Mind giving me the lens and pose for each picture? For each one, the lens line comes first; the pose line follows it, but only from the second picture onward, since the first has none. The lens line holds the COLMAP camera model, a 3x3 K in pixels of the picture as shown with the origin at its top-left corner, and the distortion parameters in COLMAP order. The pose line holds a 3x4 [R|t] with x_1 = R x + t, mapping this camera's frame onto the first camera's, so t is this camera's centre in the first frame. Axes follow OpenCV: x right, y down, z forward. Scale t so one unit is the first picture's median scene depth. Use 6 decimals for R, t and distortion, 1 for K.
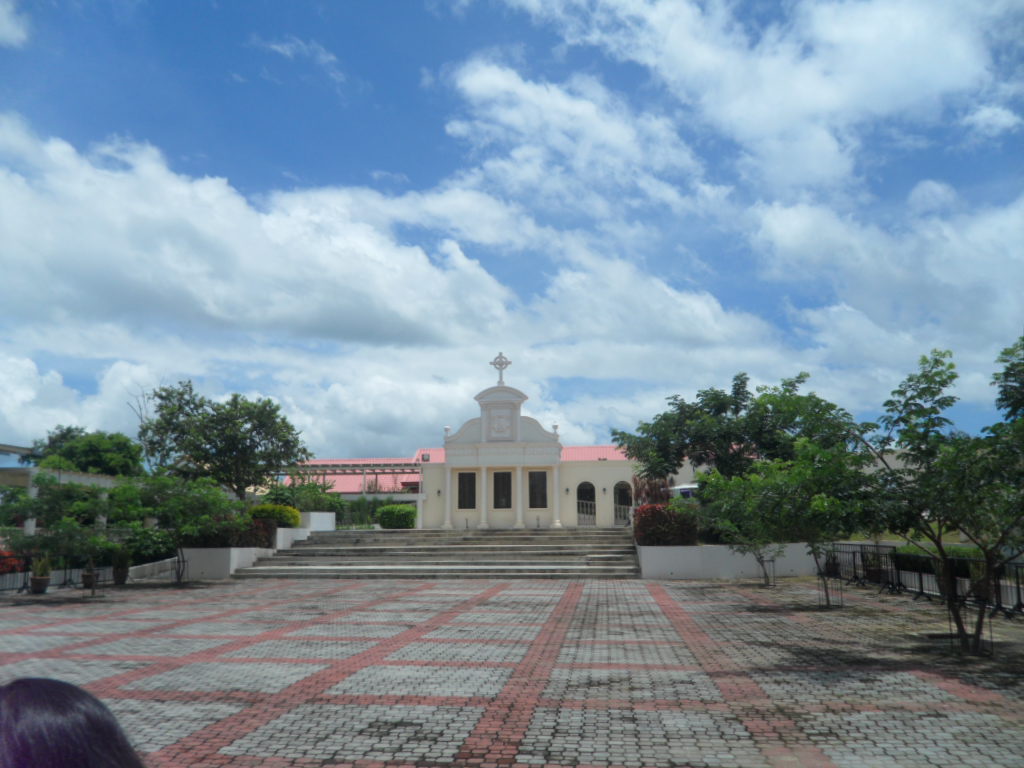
lens RADIAL K [[948.4, 0, 512.0], [0, 948.4, 384.0], [0, 0, 1]] dist [-0.046306, -0.001368]
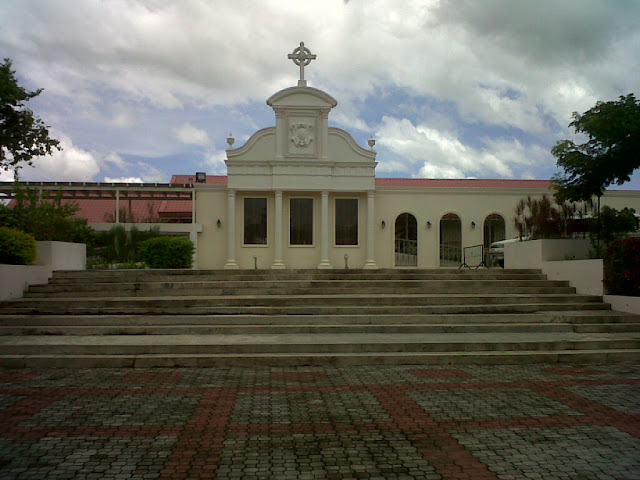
lens RADIAL K [[692.1, 0, 321.2], [0, 692.1, 270.5], [0, 0, 1]] dist [-0.096543, -0.007927]
pose [[0.979311, 0.010678, 0.202081, -0.109296], [-0.040340, 0.988865, 0.143243, 0.070459], [-0.198301, -0.148431, 0.968837, 0.442440]]
